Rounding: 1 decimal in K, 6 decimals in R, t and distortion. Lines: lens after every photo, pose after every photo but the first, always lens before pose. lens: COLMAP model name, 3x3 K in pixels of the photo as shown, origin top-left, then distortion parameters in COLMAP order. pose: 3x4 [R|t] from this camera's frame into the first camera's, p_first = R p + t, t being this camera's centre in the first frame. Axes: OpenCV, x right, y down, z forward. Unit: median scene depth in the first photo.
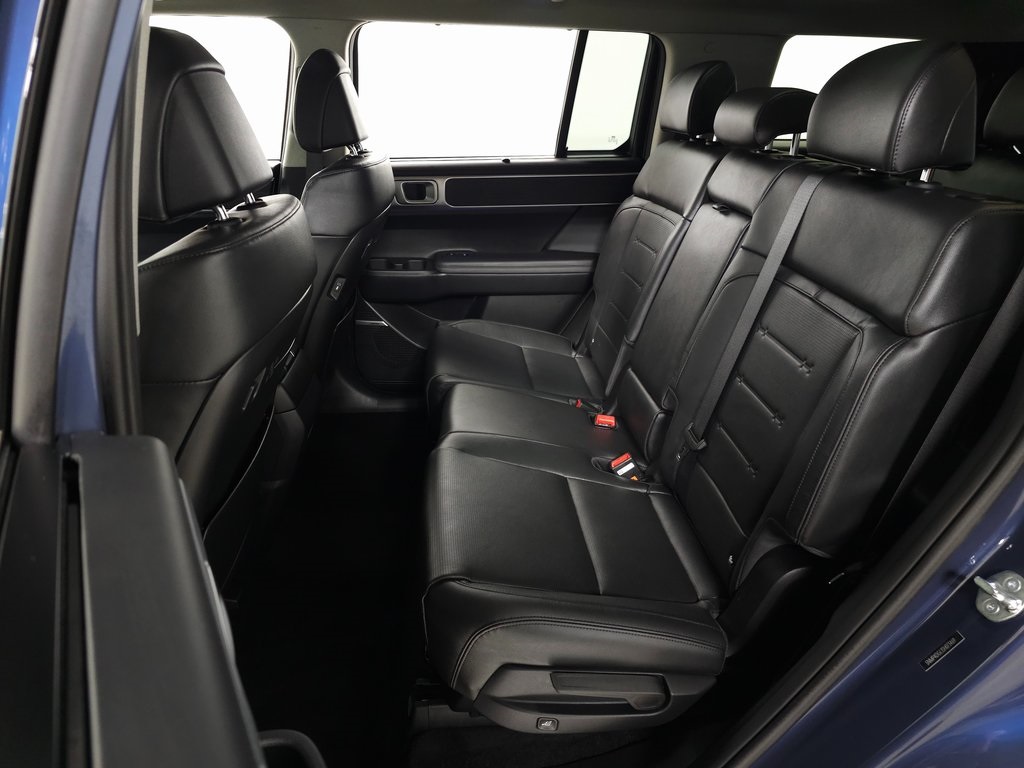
lens RADIAL K [[693.4, 0, 519.8], [0, 693.4, 378.2], [0, 0, 1]] dist [0.055076, -0.109435]
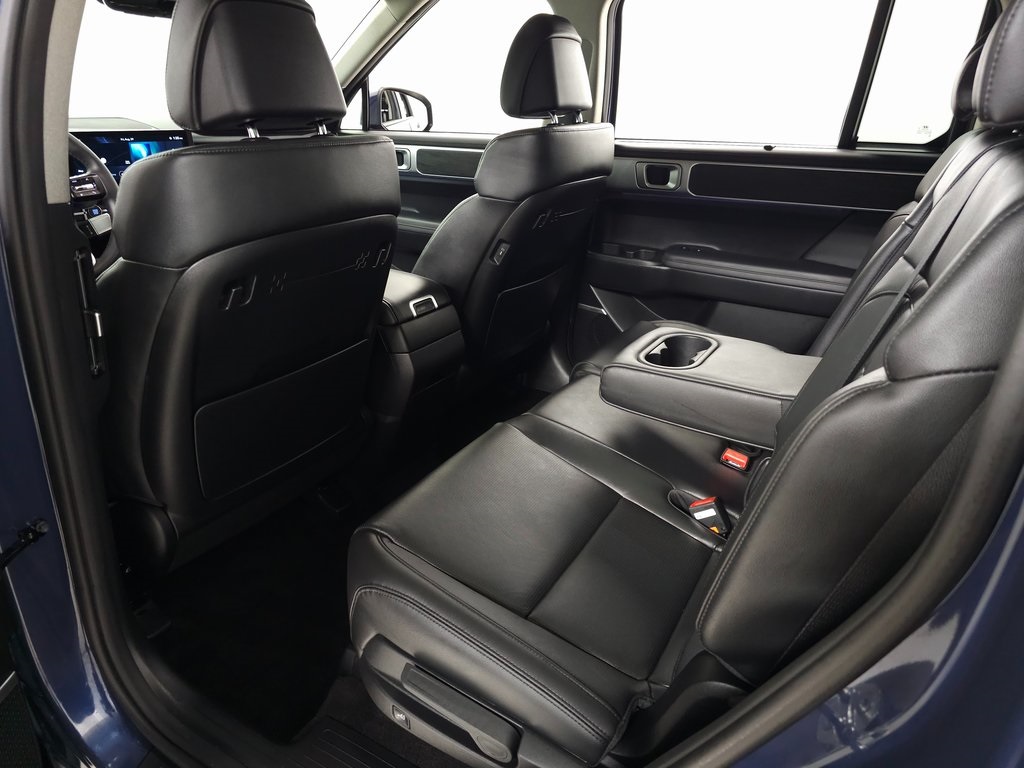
lens RADIAL K [[722.1, 0, 512.0], [0, 722.1, 384.0], [0, 0, 1]] dist [0.008945, -0.002450]
pose [[0.819385, 0.227399, -0.526211, 0.253086], [-0.237297, 0.970163, 0.049747, -0.002239], [0.521822, 0.084106, 0.848898, 0.111163]]
